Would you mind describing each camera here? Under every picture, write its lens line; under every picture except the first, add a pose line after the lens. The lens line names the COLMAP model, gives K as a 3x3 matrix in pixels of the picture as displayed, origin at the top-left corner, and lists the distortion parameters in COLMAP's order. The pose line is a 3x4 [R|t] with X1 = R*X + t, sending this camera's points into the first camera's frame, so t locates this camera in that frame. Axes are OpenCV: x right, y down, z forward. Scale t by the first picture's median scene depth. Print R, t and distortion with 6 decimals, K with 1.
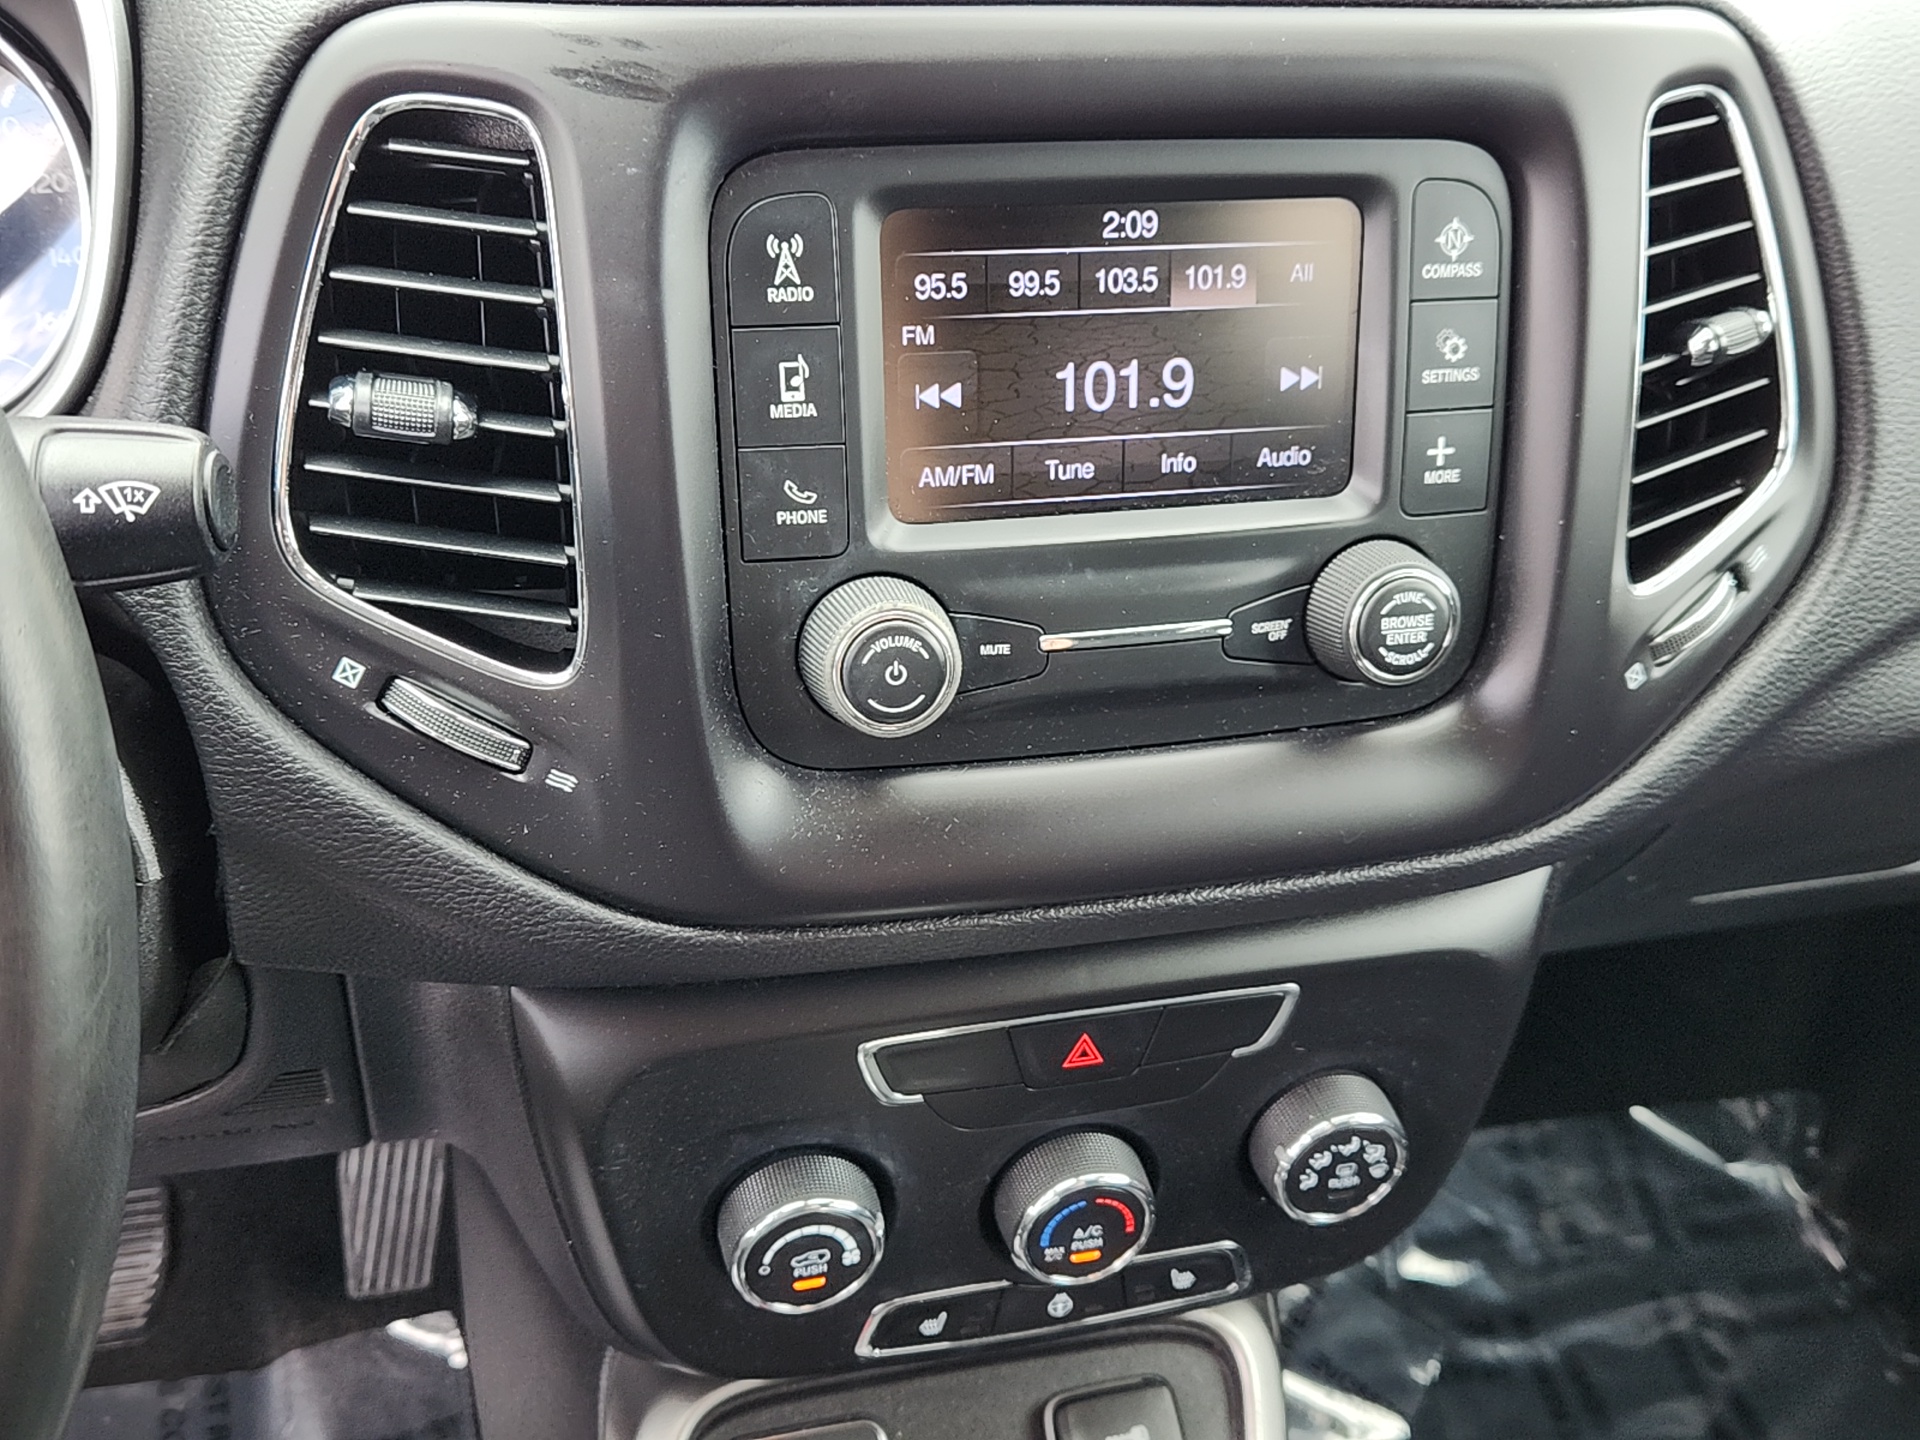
lens RADIAL K [[1919.2, 0, 994.6], [0, 1919.2, 711.7], [0, 0, 1]] dist [0.111552, -0.132171]
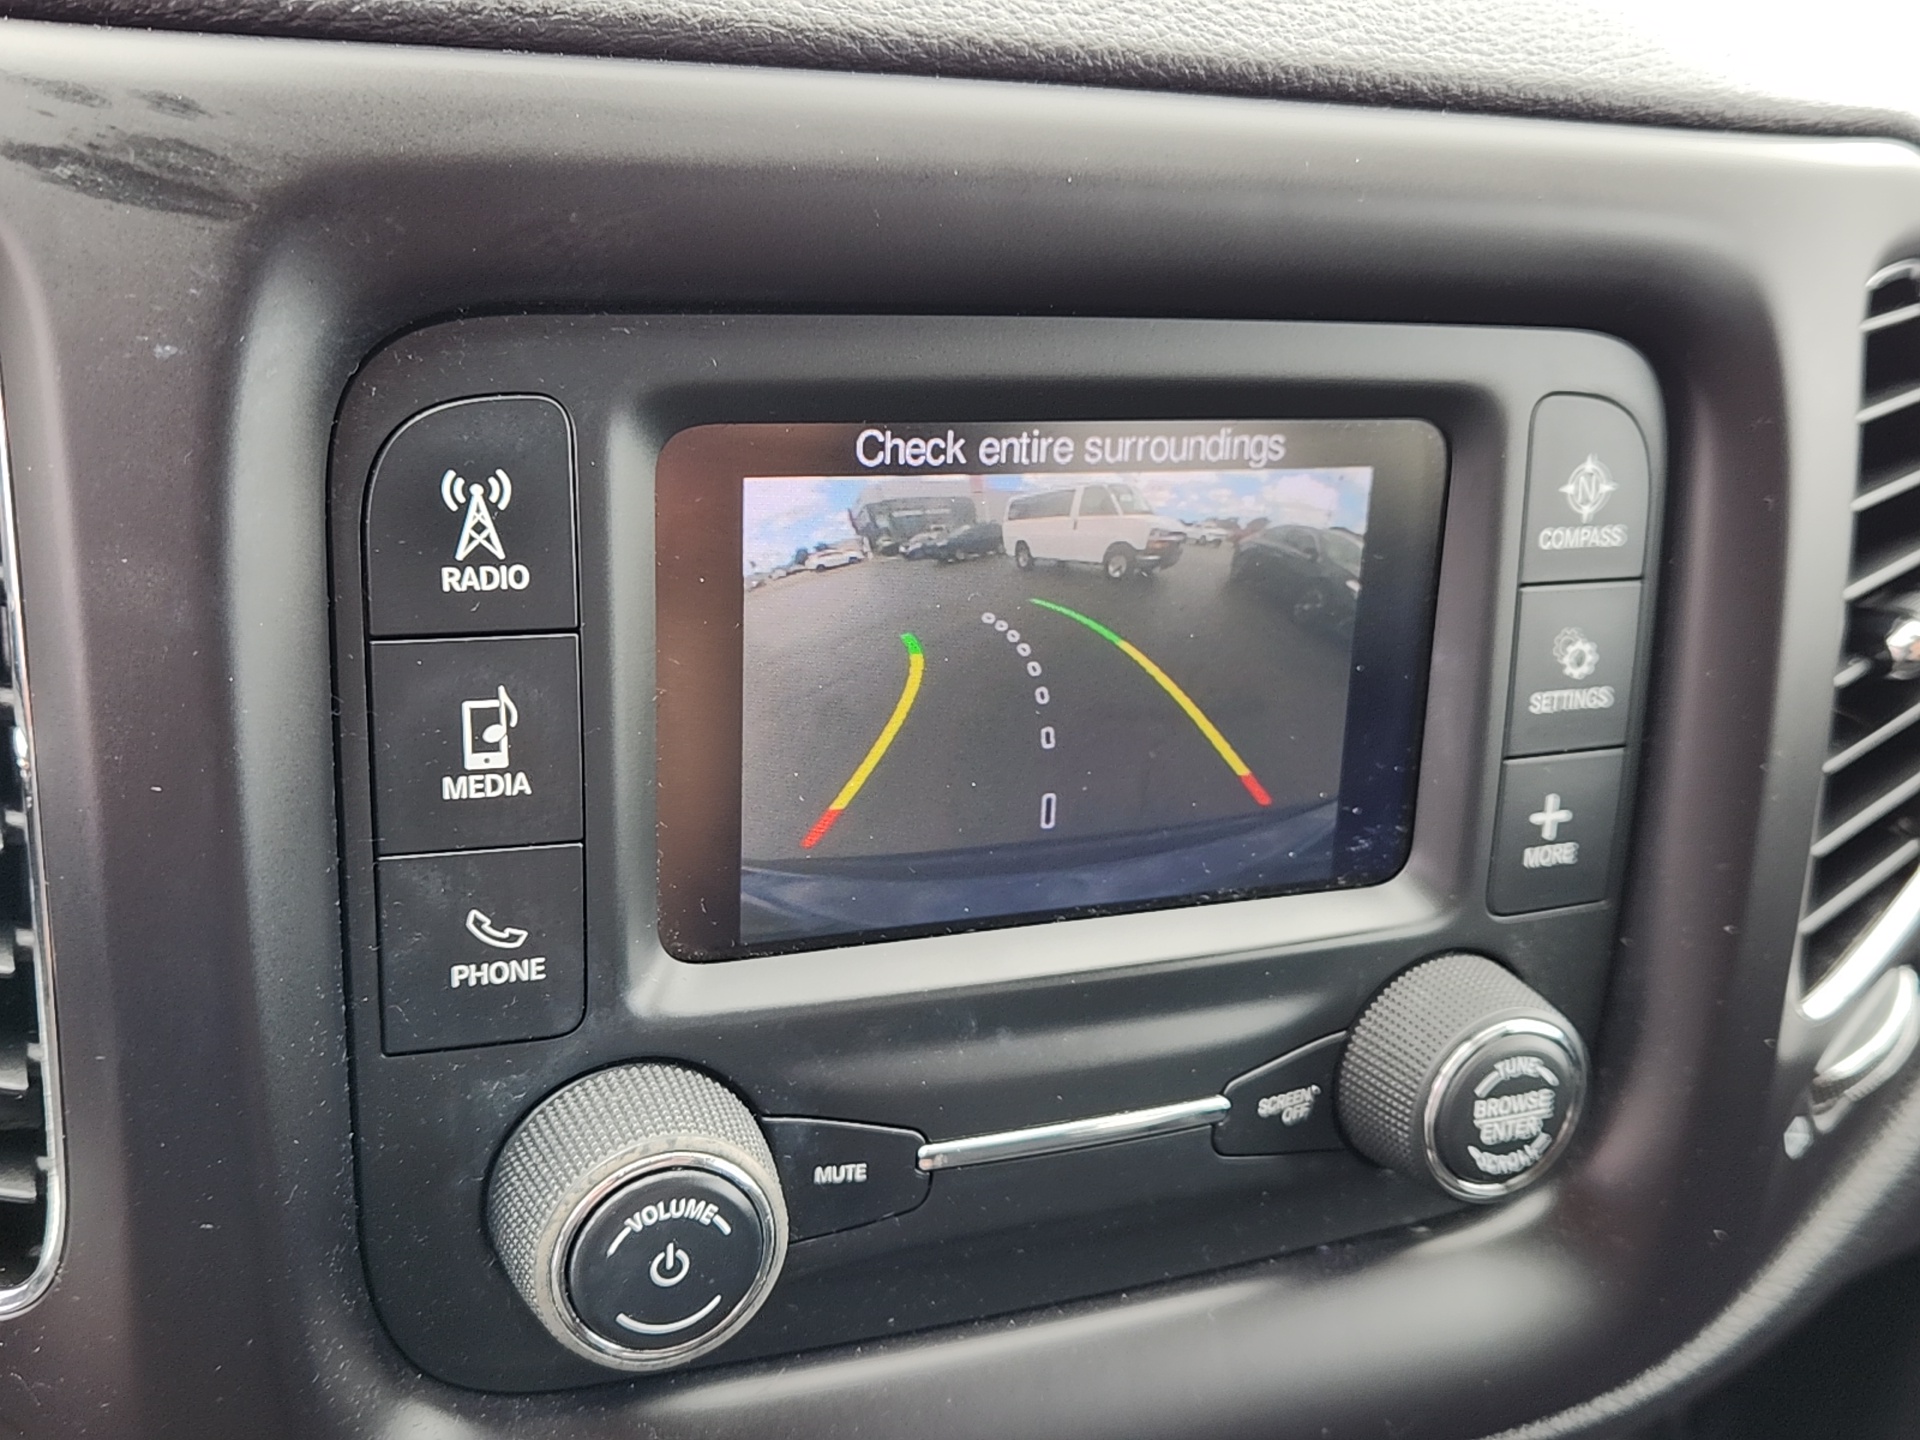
lens RADIAL K [[1964.9, 0, 960.0], [0, 1964.9, 720.0], [0, 0, 1]] dist [0.080093, -0.126736]
pose [[0.991612, 0.013301, 0.128562, -0.040736], [-0.007209, 0.998834, -0.047741, -0.136349], [-0.129047, 0.046414, 0.990552, 0.398859]]
